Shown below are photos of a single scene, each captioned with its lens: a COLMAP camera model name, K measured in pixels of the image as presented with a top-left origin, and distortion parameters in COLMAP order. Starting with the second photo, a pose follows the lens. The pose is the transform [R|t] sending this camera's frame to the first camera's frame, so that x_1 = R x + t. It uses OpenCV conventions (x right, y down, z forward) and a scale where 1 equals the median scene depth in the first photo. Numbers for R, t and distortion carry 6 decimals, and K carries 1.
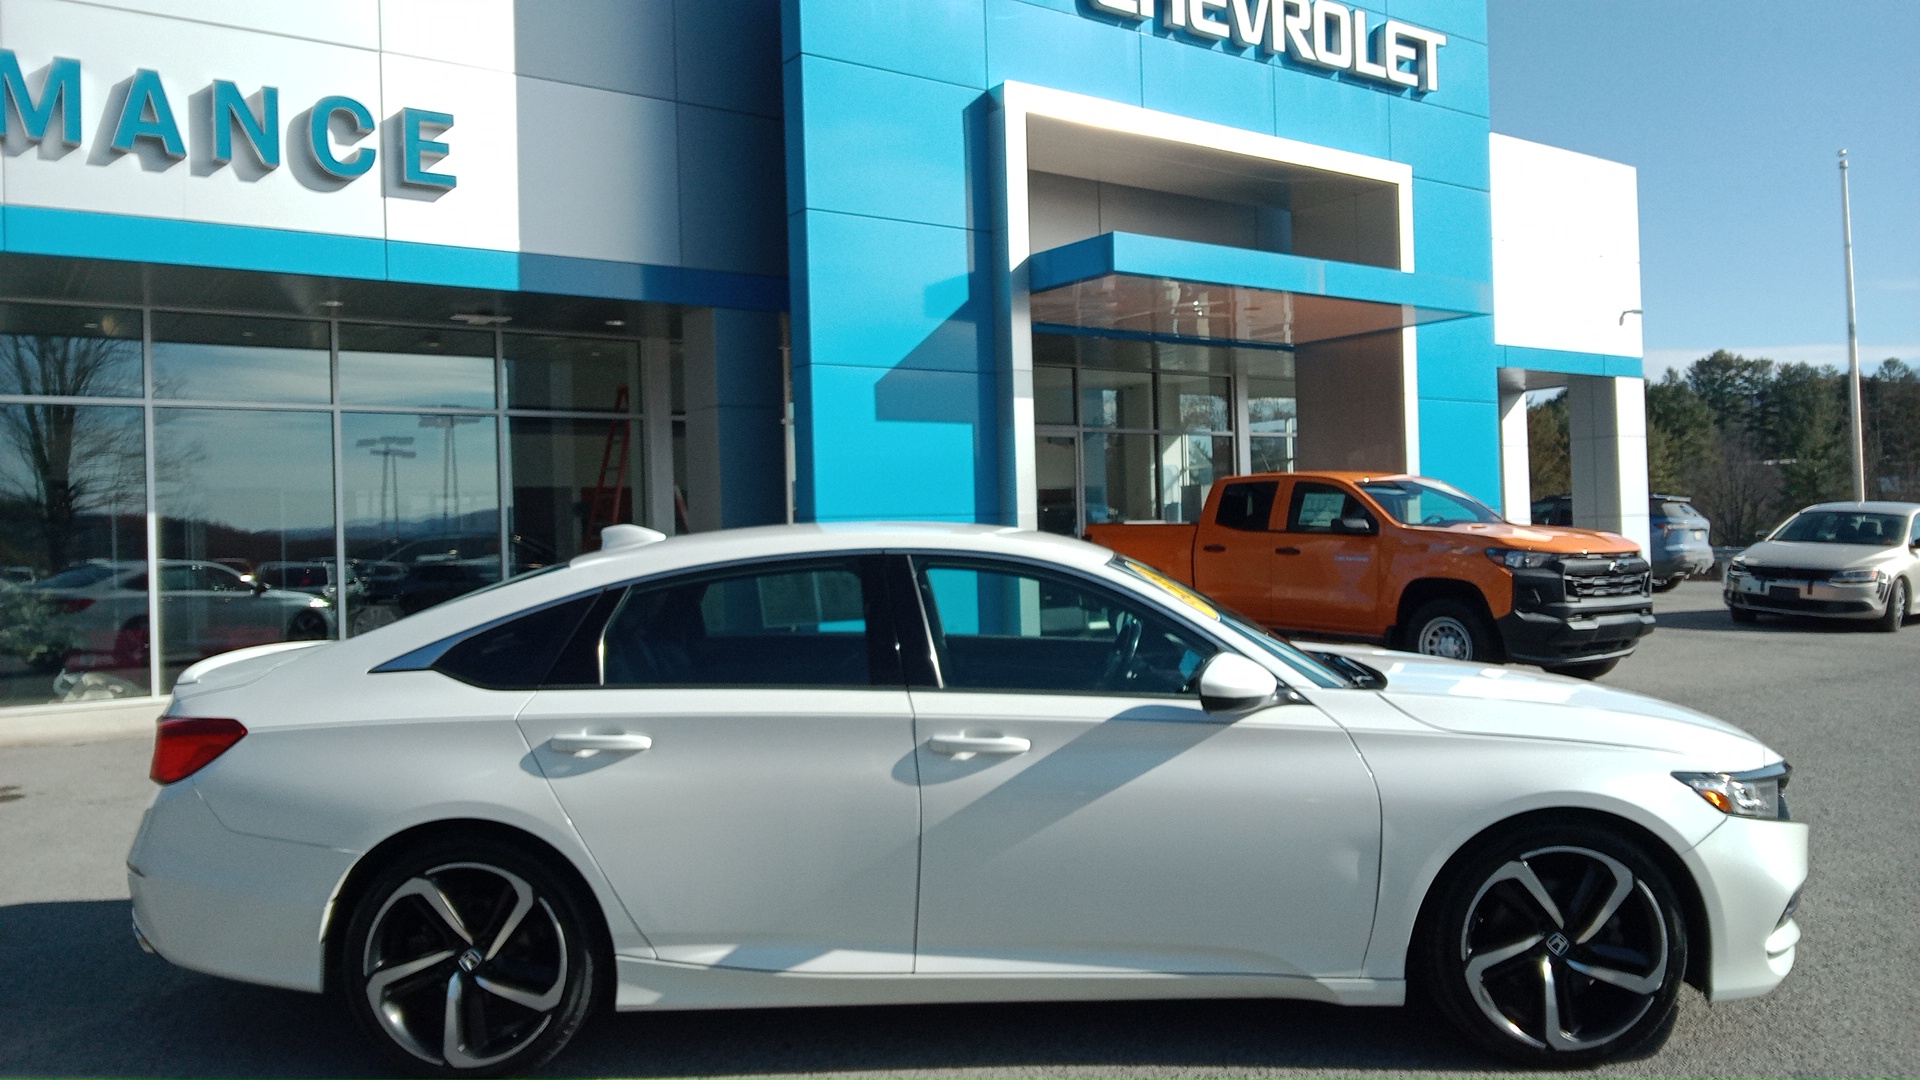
lens RADIAL K [[1387.6, 0, 939.0], [0, 1387.6, 520.8], [0, 0, 1]] dist [0.055020, -0.081038]
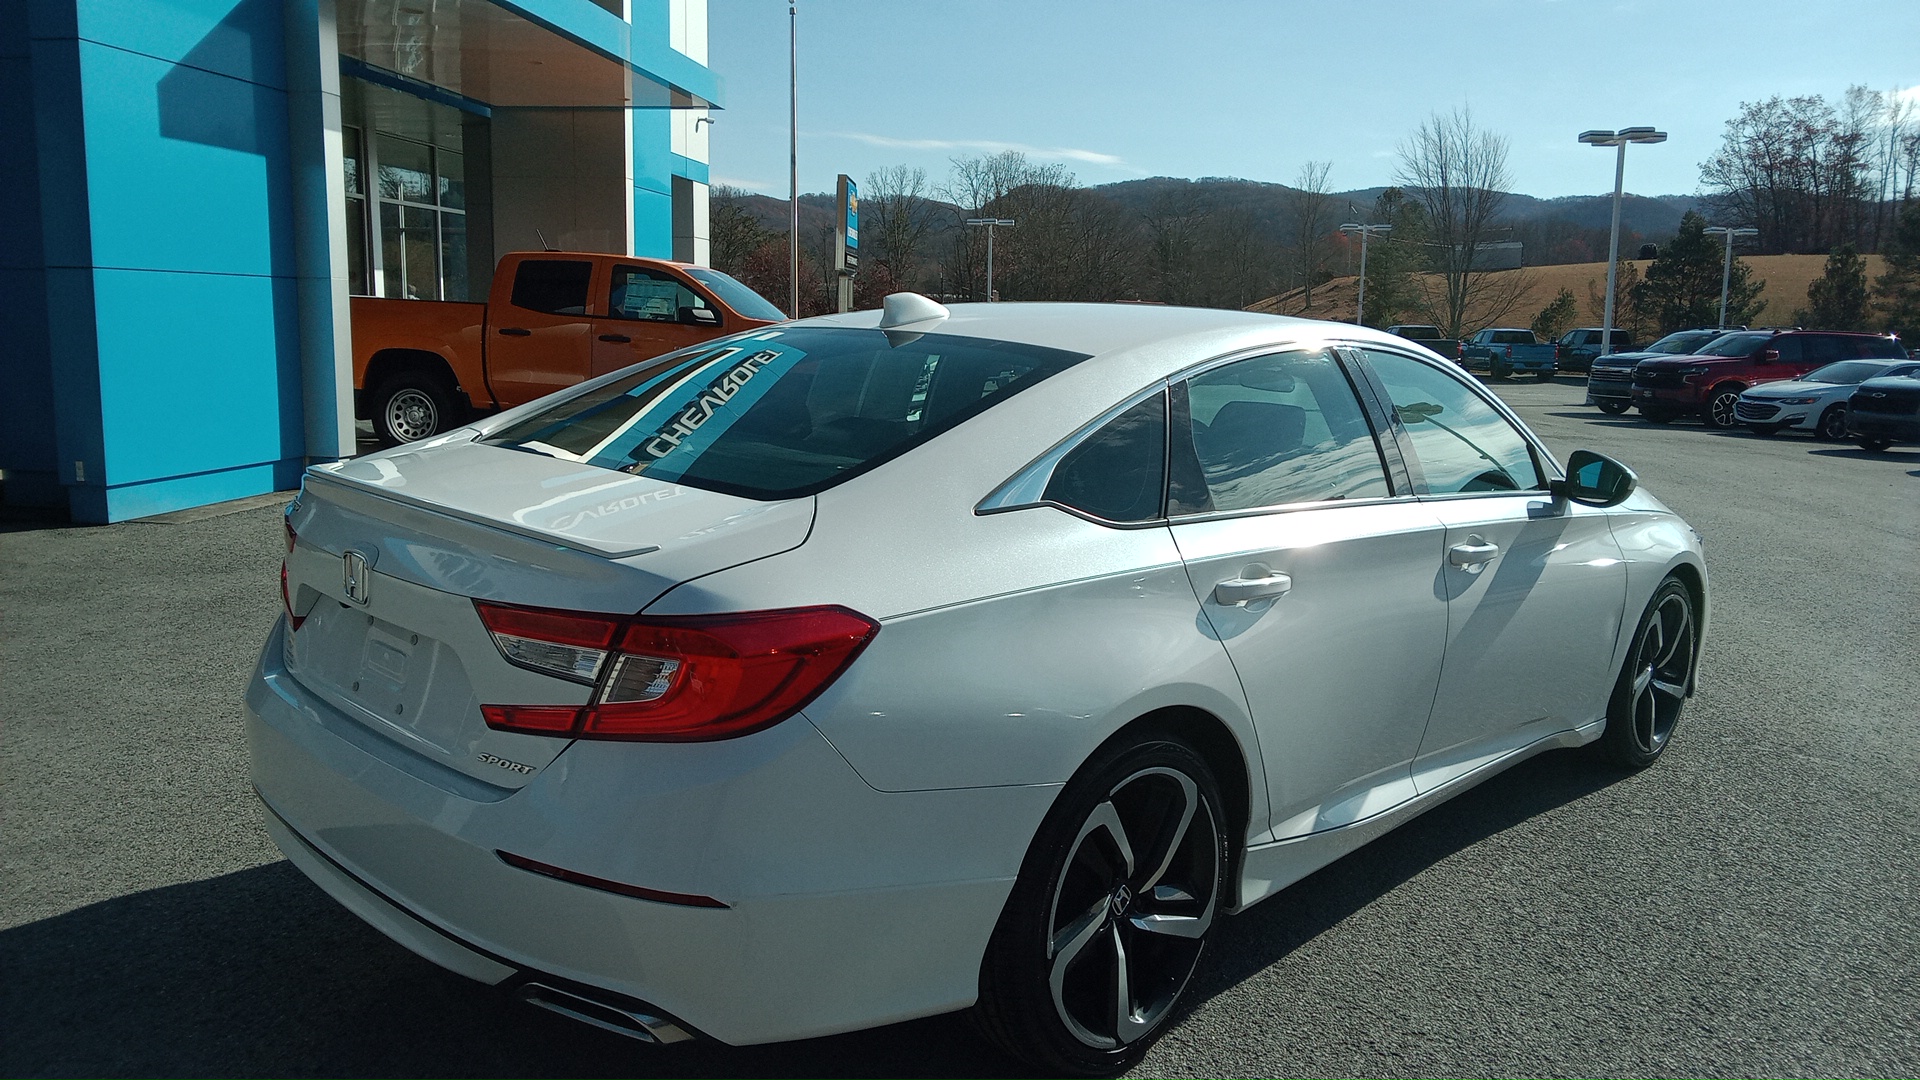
lens RADIAL K [[1387.6, 0, 939.0], [0, 1387.6, 520.8], [0, 0, 1]] dist [0.055020, -0.081038]
pose [[0.696154, -0.059383, 0.715432, -0.875254], [-0.049559, 0.990220, 0.130415, 0.029812], [-0.716180, -0.126245, 0.686403, 0.576028]]
